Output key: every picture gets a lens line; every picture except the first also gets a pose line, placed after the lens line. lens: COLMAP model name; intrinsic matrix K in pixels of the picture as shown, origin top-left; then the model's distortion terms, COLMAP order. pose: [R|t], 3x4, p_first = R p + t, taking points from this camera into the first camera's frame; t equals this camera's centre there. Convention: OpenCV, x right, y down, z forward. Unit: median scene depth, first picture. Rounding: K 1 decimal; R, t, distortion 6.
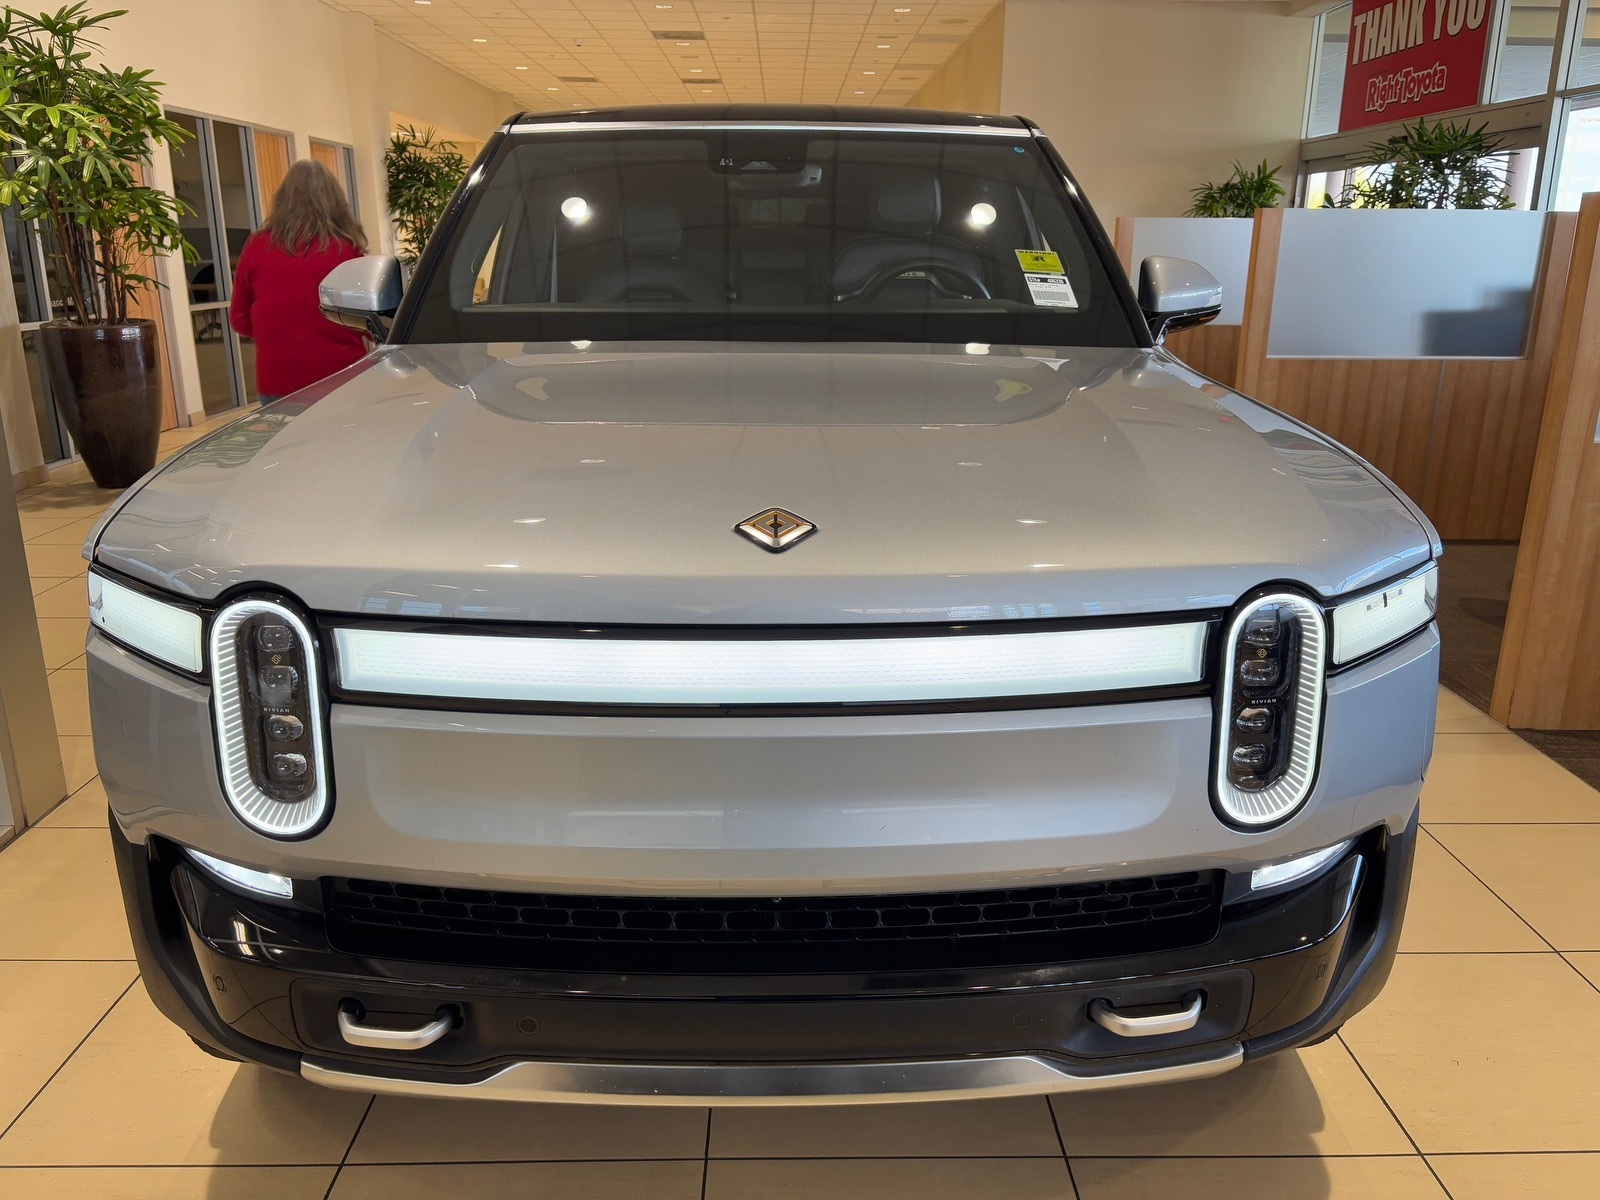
lens RADIAL K [[1218.6, 0, 802.2], [0, 1218.6, 601.1], [0, 0, 1]] dist [0.030877, -0.039840]
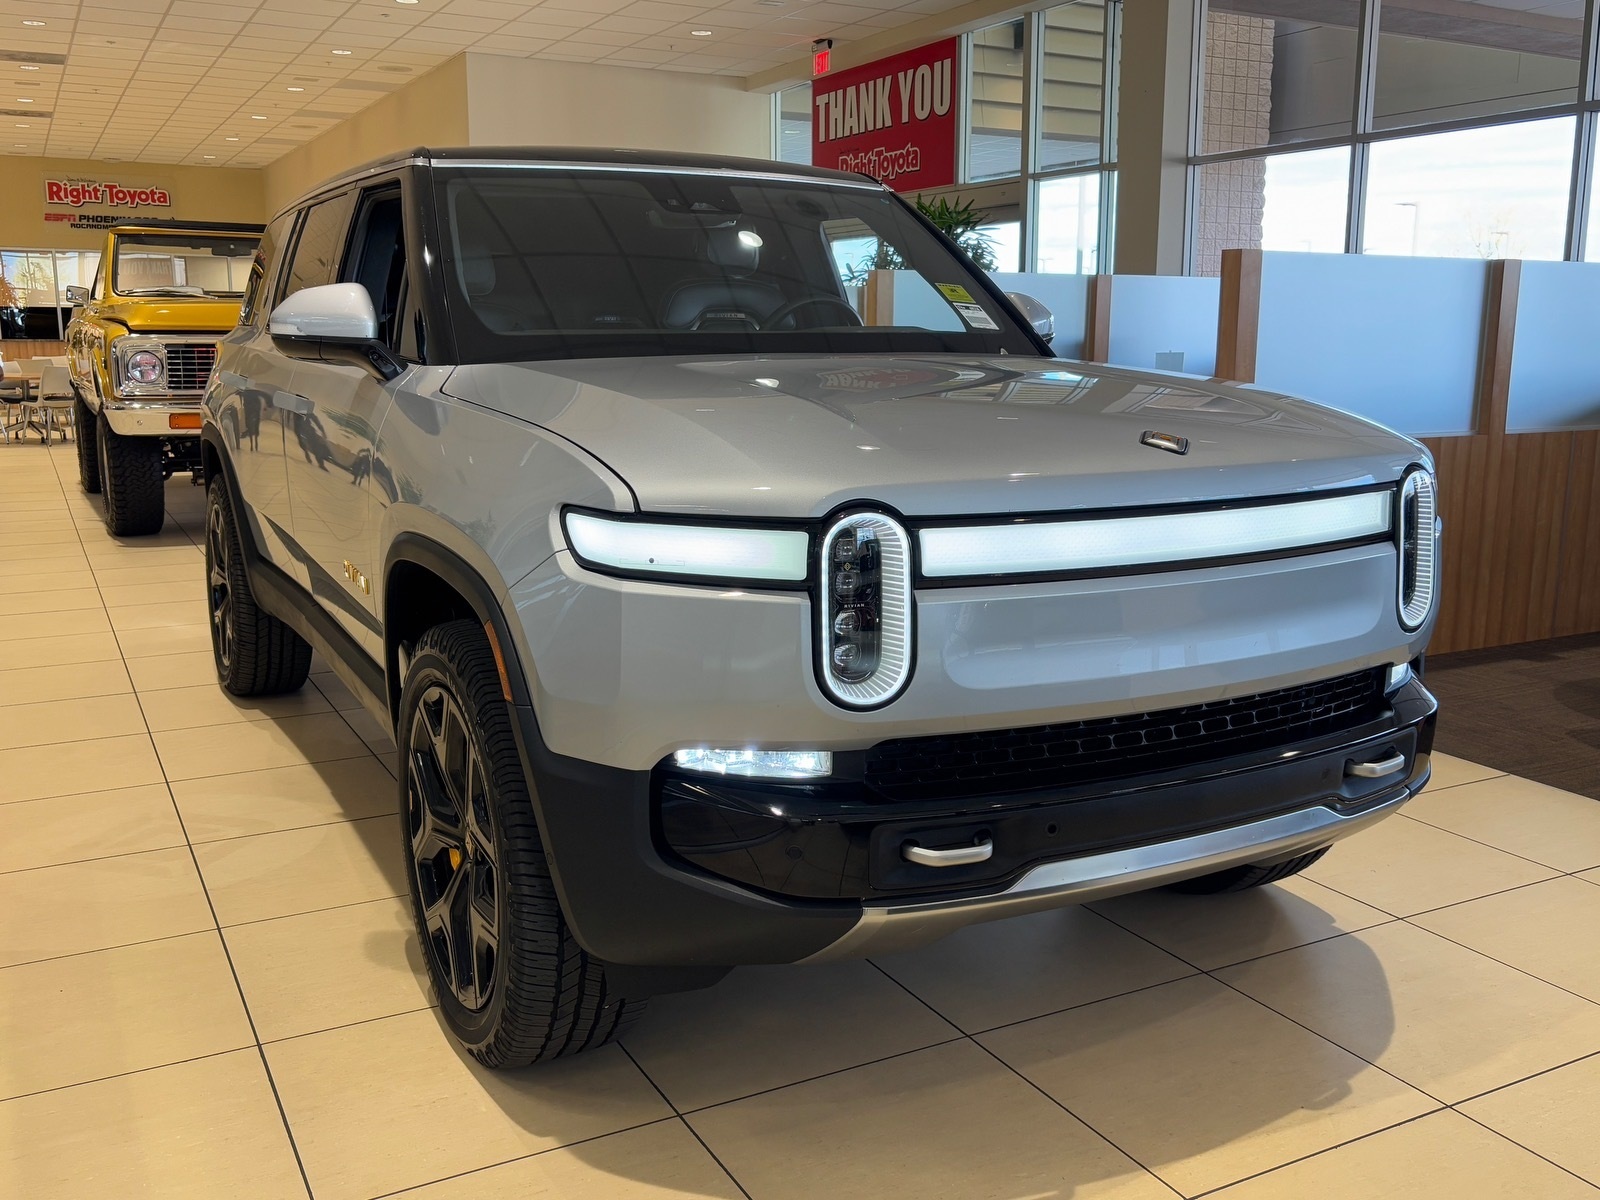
lens RADIAL K [[1452.6, 0, 806.8], [0, 1452.6, 601.9], [0, 0, 1]] dist [0.030244, 0.000000]
pose [[0.889084, -0.089988, 0.448812, -0.173018], [0.133003, 0.988970, -0.065185, 0.026489], [-0.437996, 0.117648, 0.891246, -0.045737]]
